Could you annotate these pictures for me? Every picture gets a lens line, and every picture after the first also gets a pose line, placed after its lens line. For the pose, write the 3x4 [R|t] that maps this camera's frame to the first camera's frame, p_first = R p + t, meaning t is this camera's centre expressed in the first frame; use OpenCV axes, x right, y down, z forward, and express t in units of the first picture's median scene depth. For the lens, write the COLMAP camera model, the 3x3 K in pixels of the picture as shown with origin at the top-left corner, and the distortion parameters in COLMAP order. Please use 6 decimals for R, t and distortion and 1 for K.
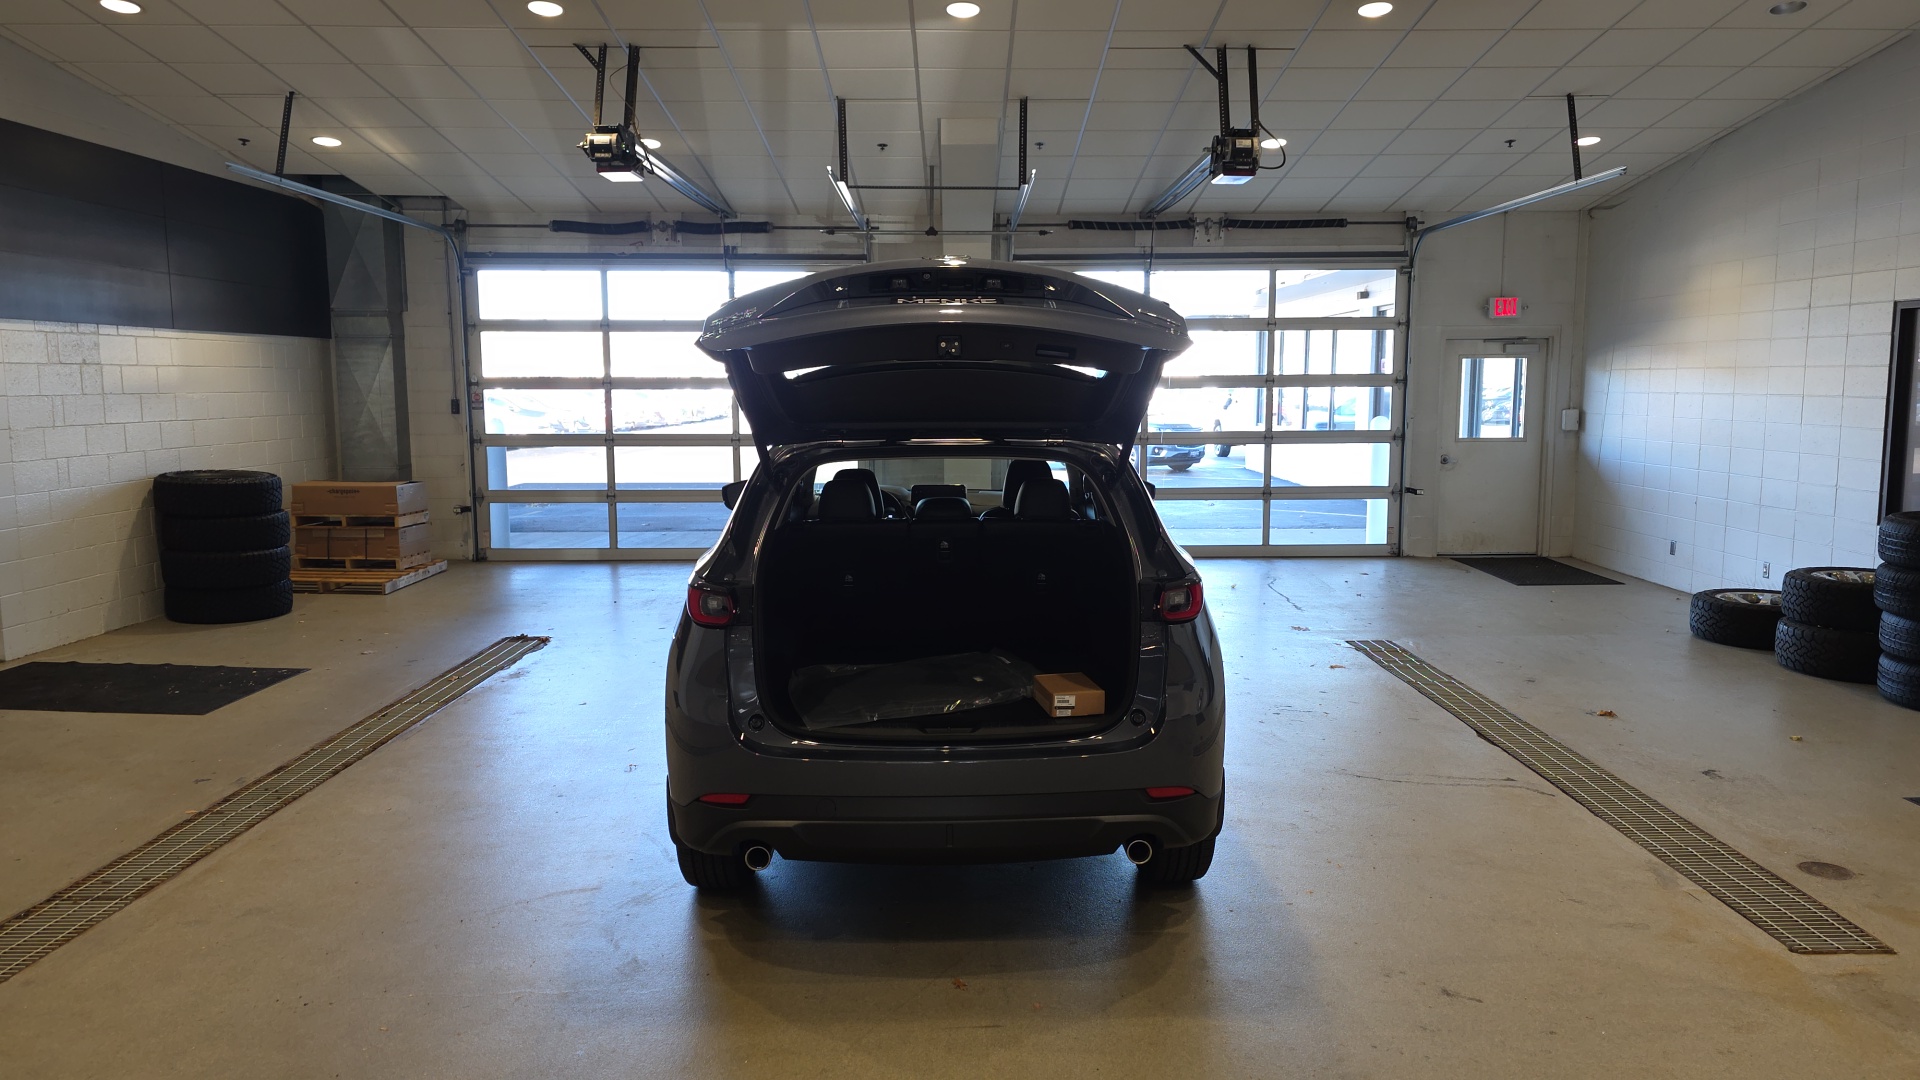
lens RADIAL K [[1284.1, 0, 976.8], [0, 1284.1, 530.4], [0, 0, 1]] dist [0.063341, -0.062472]
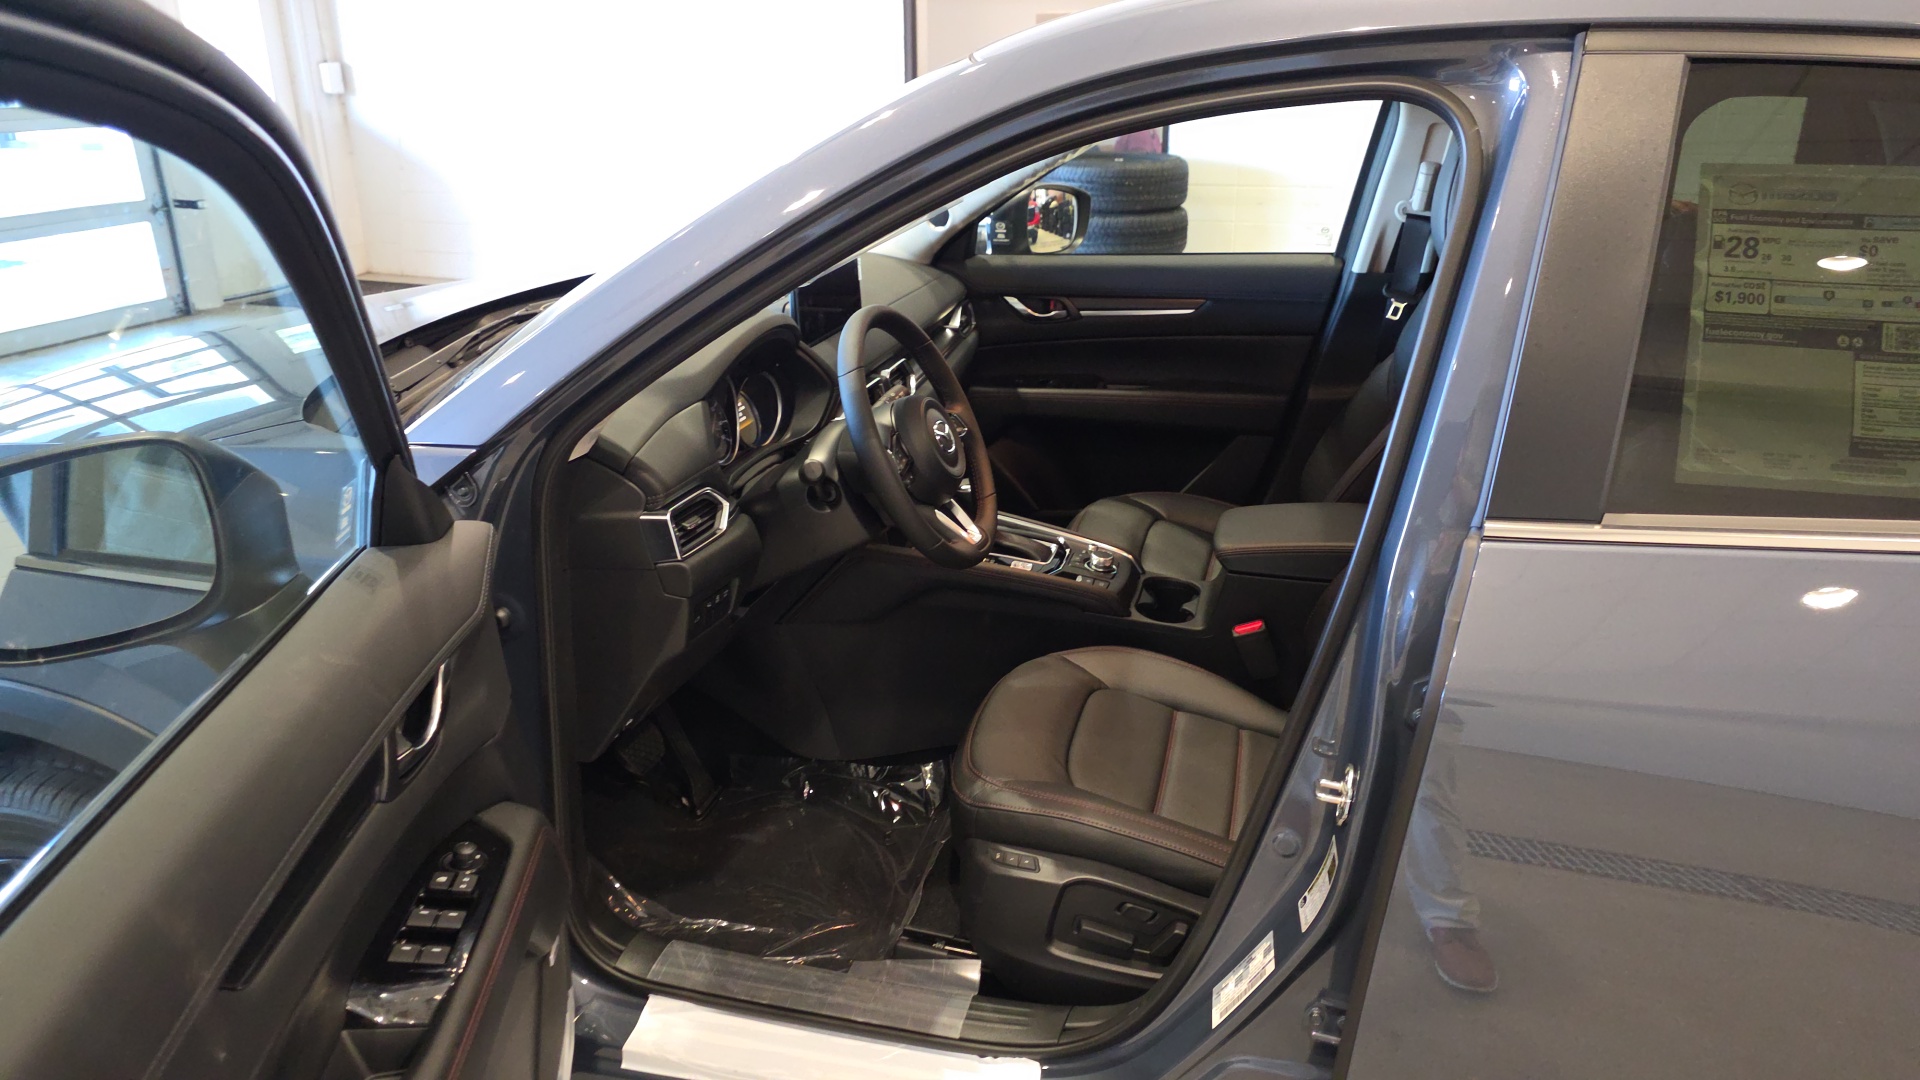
lens RADIAL K [[1284.1, 0, 955.2], [0, 1284.1, 549.3], [0, 0, 1]] dist [0.063341, -0.062472]
pose [[0.290764, -0.342733, 0.893303, -0.188036], [0.112327, 0.939413, 0.323862, -0.039765], [-0.950178, 0.006175, 0.311646, 0.508009]]
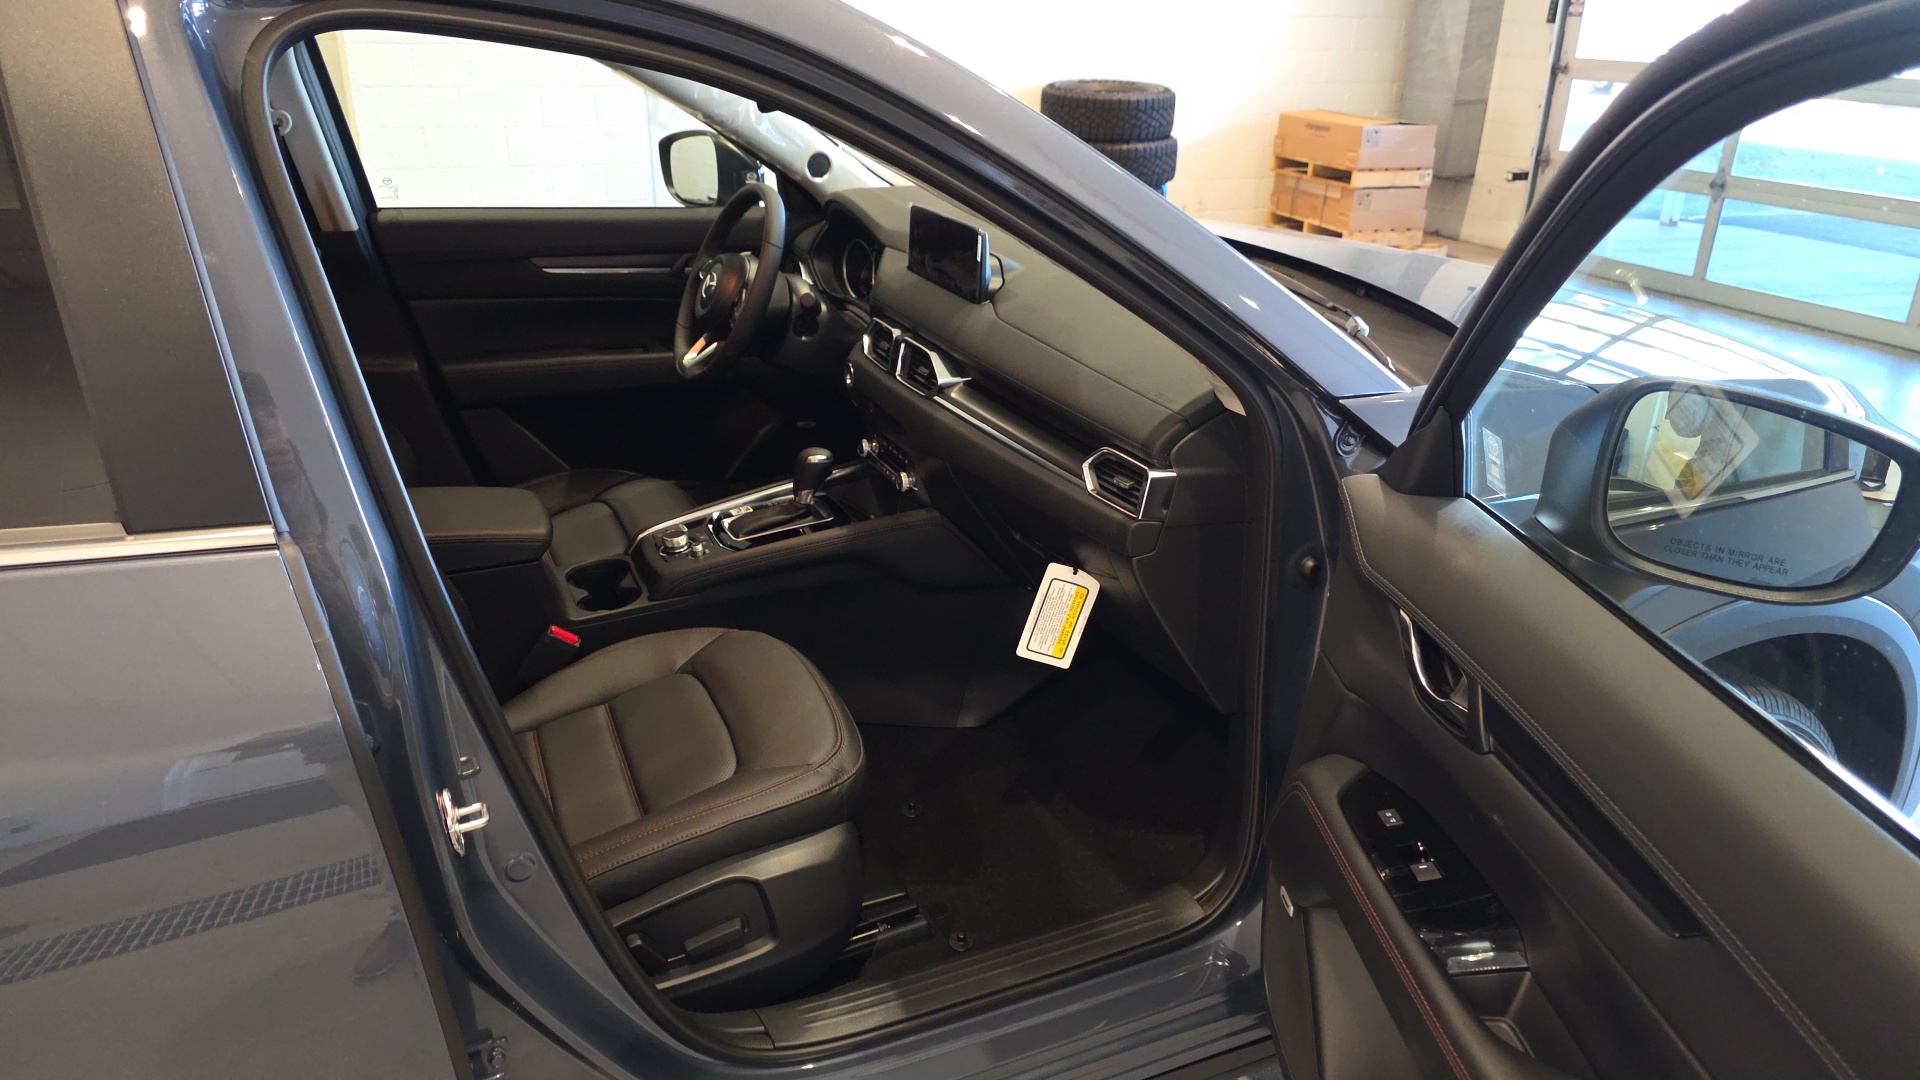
lens RADIAL K [[1284.1, 0, 976.2], [0, 1284.1, 531.0], [0, 0, 1]] dist [0.063341, -0.062472]
pose [[0.384369, 0.362692, -0.848949, 0.148629], [-0.128942, 0.931670, 0.339653, -0.041022], [0.914130, -0.021087, 0.404872, 0.515370]]
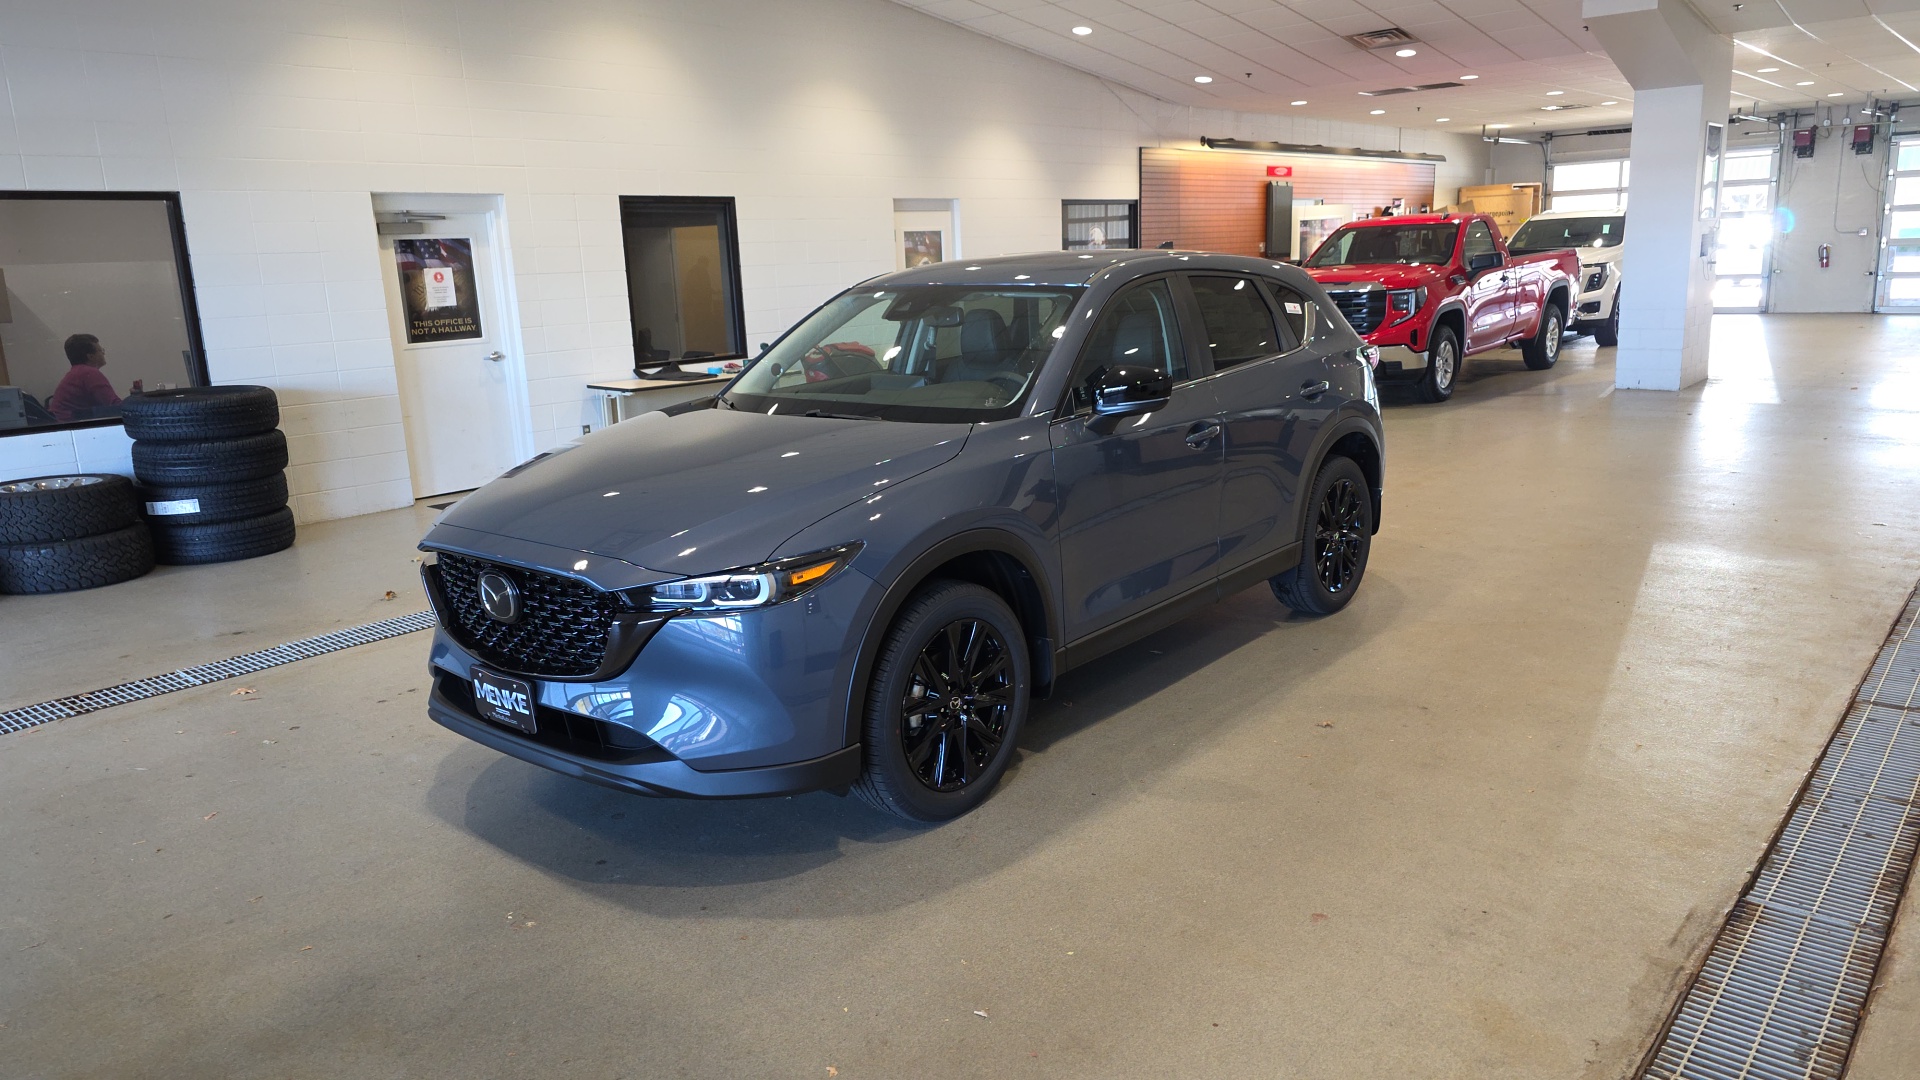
lens RADIAL K [[1284.1, 0, 971.5], [0, 1284.1, 533.4], [0, 0, 1]] dist [0.063341, -0.062472]
pose [[-0.751483, -0.109343, 0.650629, -0.322769], [0.115337, 0.949211, 0.292737, -0.093795], [-0.649593, 0.295029, -0.700705, 0.885239]]
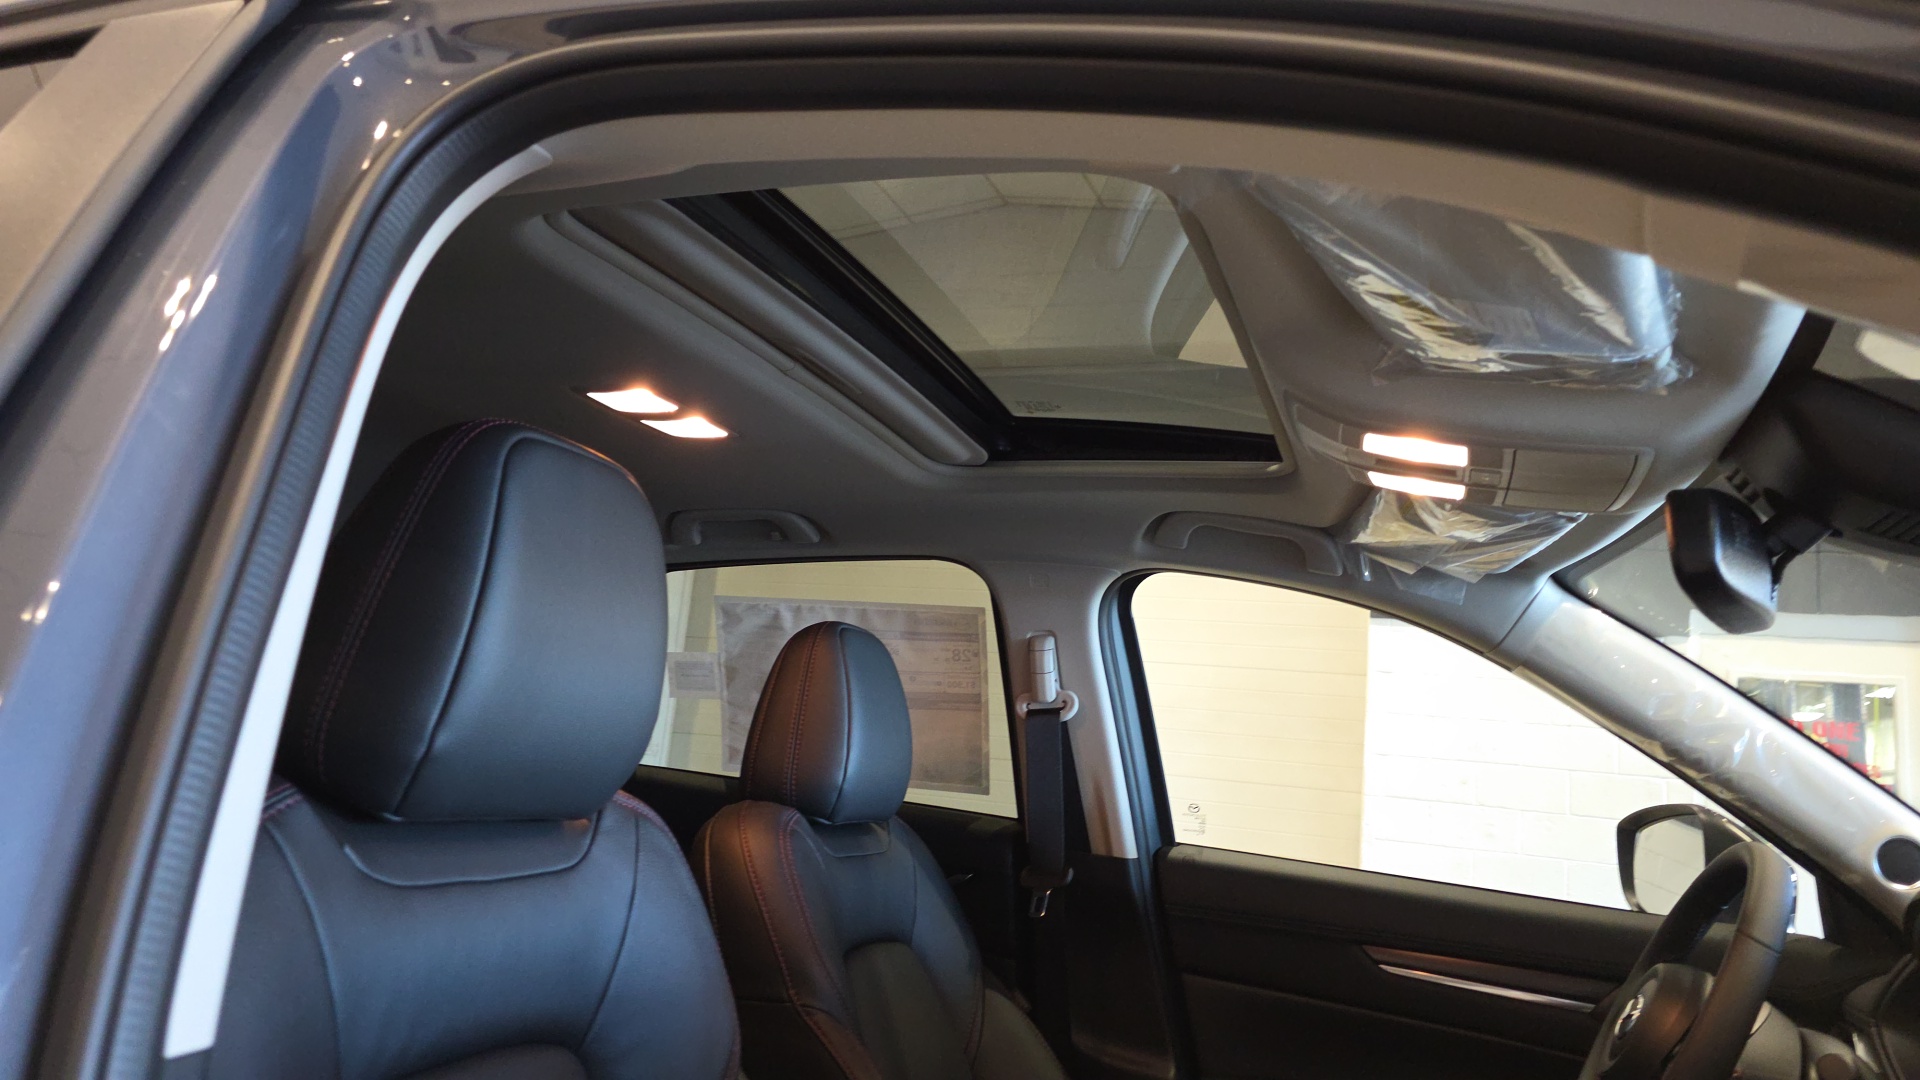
lens RADIAL K [[1284.1, 0, 976.6], [0, 1284.1, 523.6], [0, 0, 1]] dist [0.063341, -0.062472]
pose [[-0.362067, -0.196213, -0.911267, 0.072008], [-0.193392, 0.972136, -0.132480, -0.017546], [0.911870, 0.128265, -0.389924, 0.547804]]
